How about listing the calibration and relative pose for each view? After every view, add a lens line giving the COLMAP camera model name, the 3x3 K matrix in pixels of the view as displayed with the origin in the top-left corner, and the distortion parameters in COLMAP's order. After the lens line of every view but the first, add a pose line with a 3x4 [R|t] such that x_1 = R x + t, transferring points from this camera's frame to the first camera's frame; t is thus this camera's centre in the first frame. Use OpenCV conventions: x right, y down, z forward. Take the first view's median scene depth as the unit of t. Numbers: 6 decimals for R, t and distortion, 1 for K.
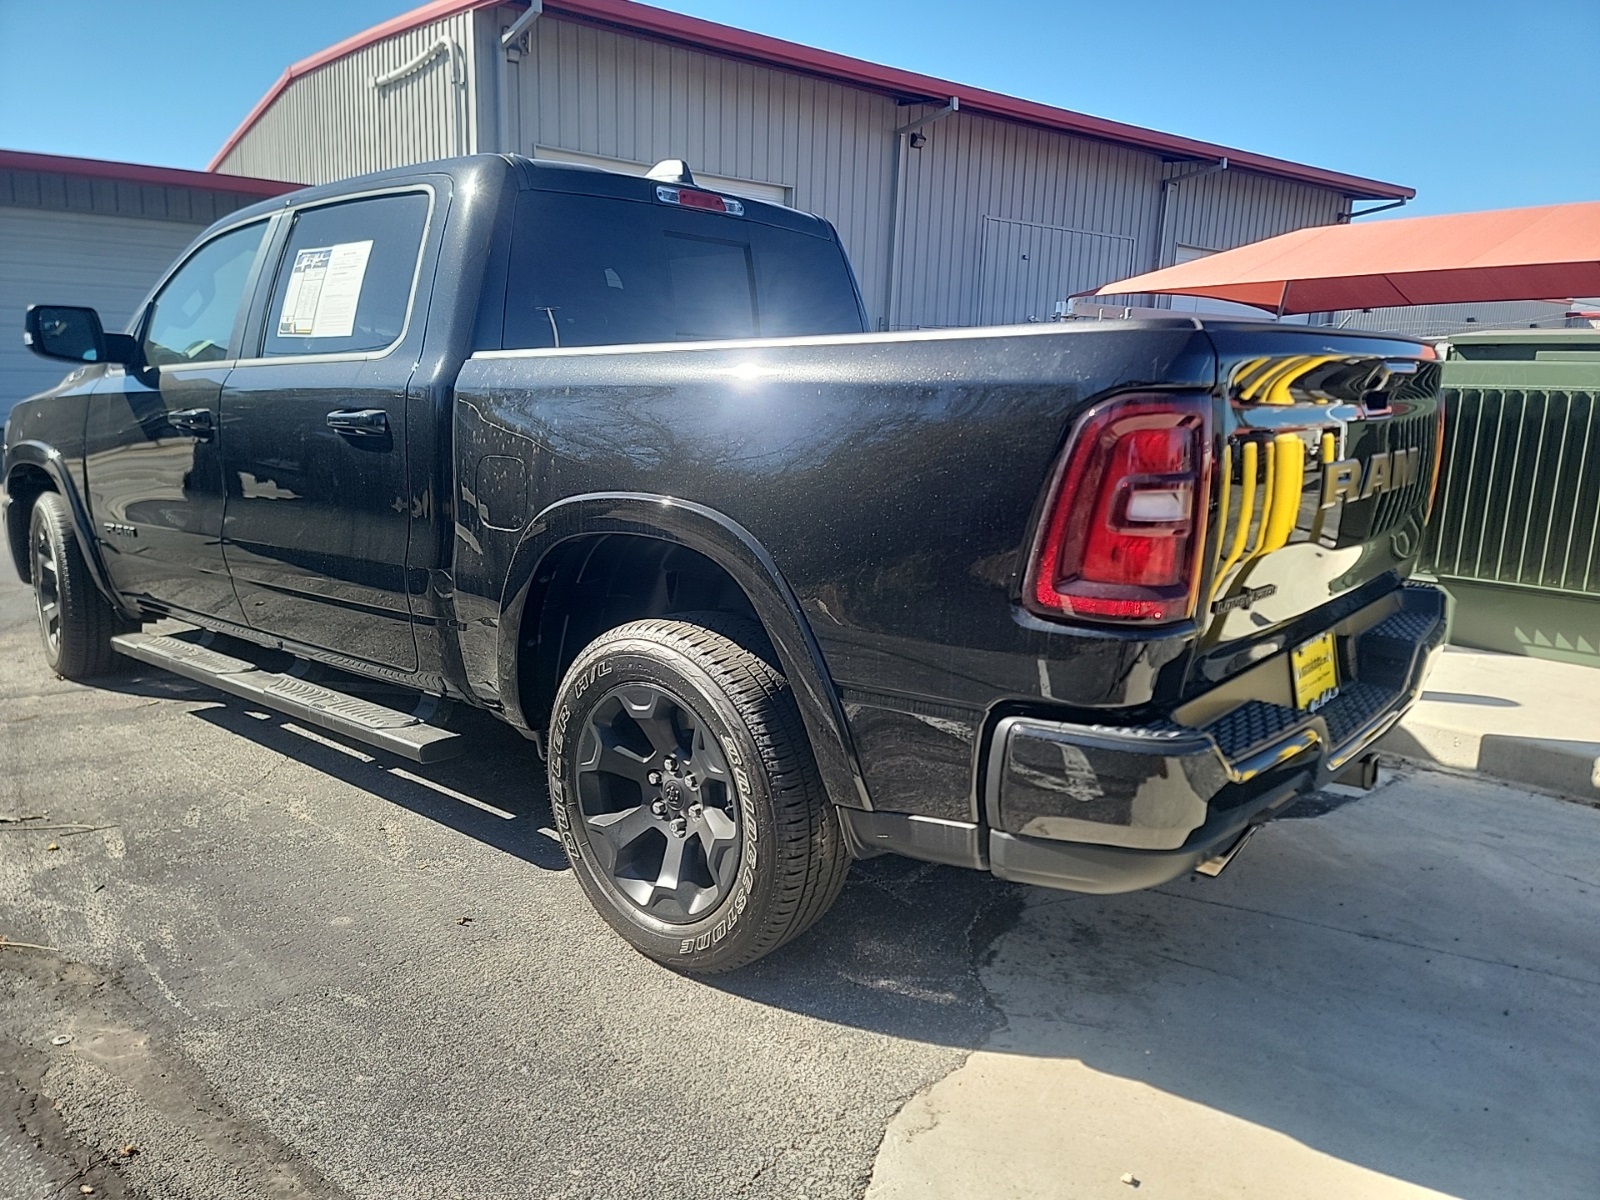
lens RADIAL K [[1097.2, 0, 800.0], [0, 1097.2, 600.0], [0, 0, 1]] dist [0.001961, 0.000646]
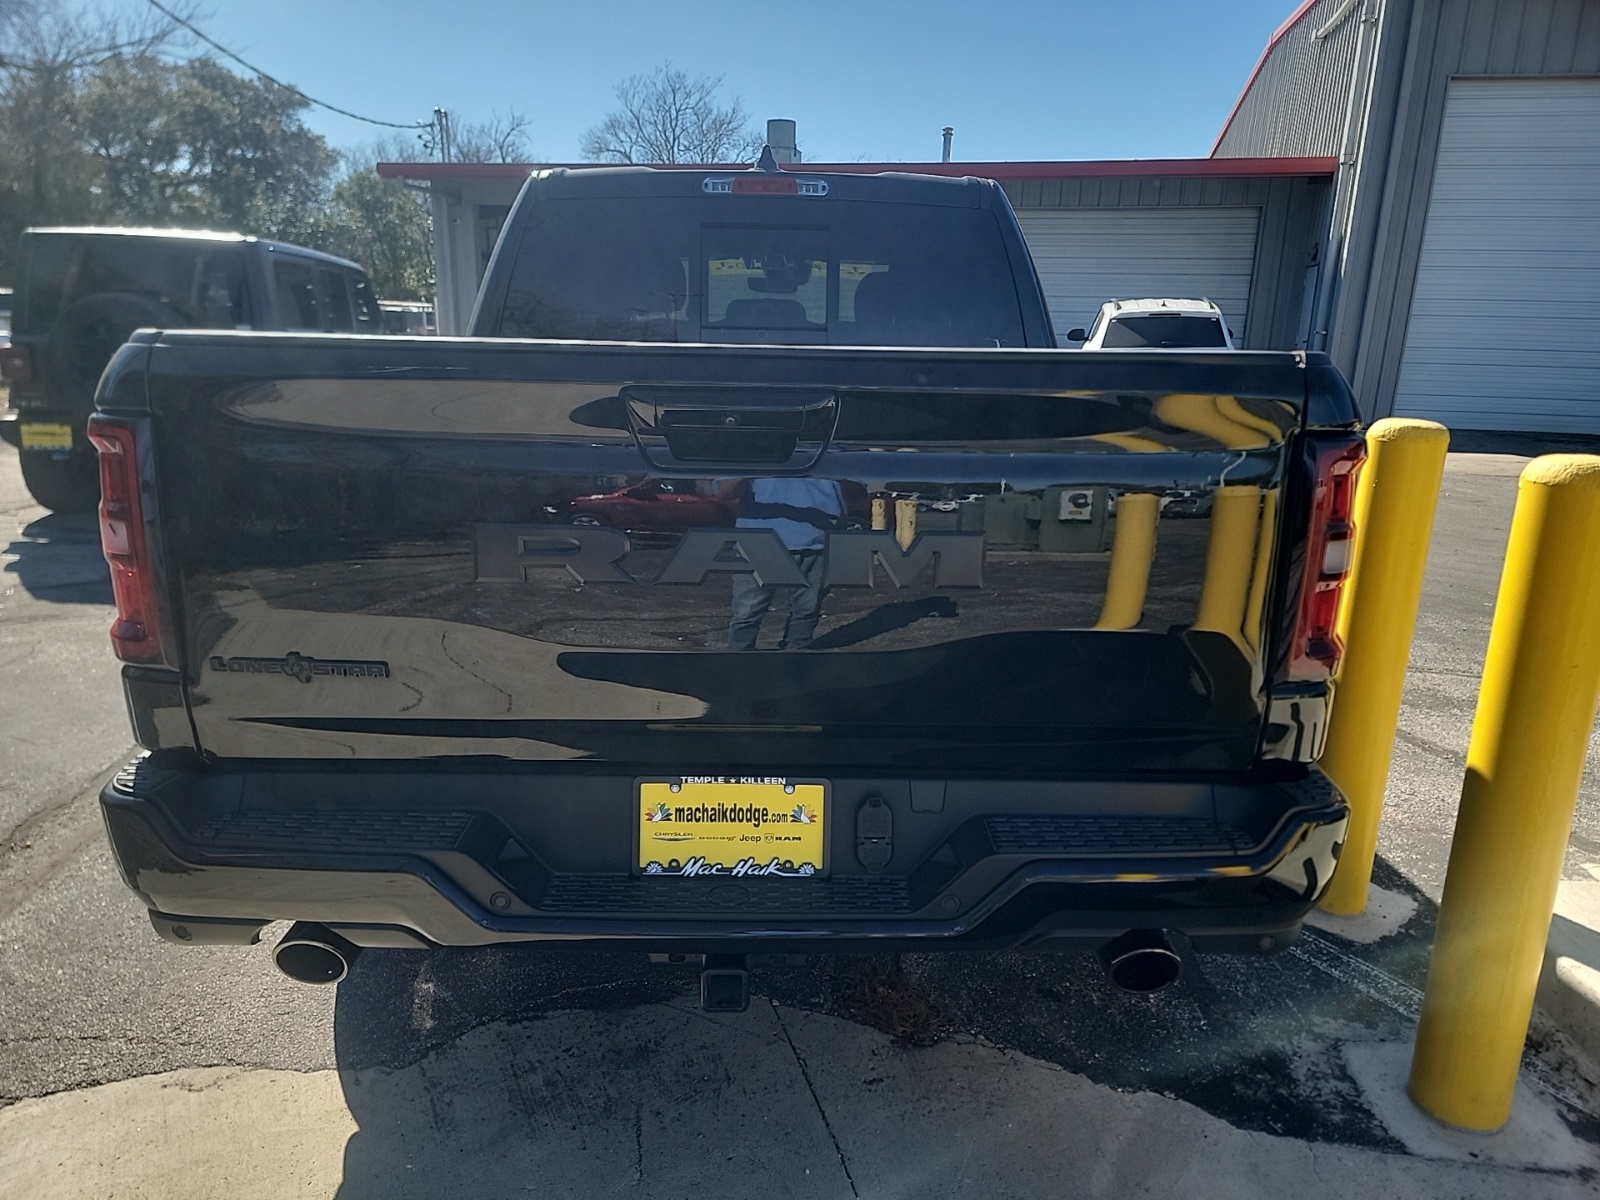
lens RADIAL K [[1097.2, 0, 800.0], [0, 1097.2, 600.0], [0, 0, 1]] dist [0.001961, 0.000646]
pose [[0.644698, 0.165258, -0.746361, 0.963847], [-0.148539, 0.984825, 0.089752, -0.142124], [0.749867, 0.053000, 0.659462, 0.548463]]
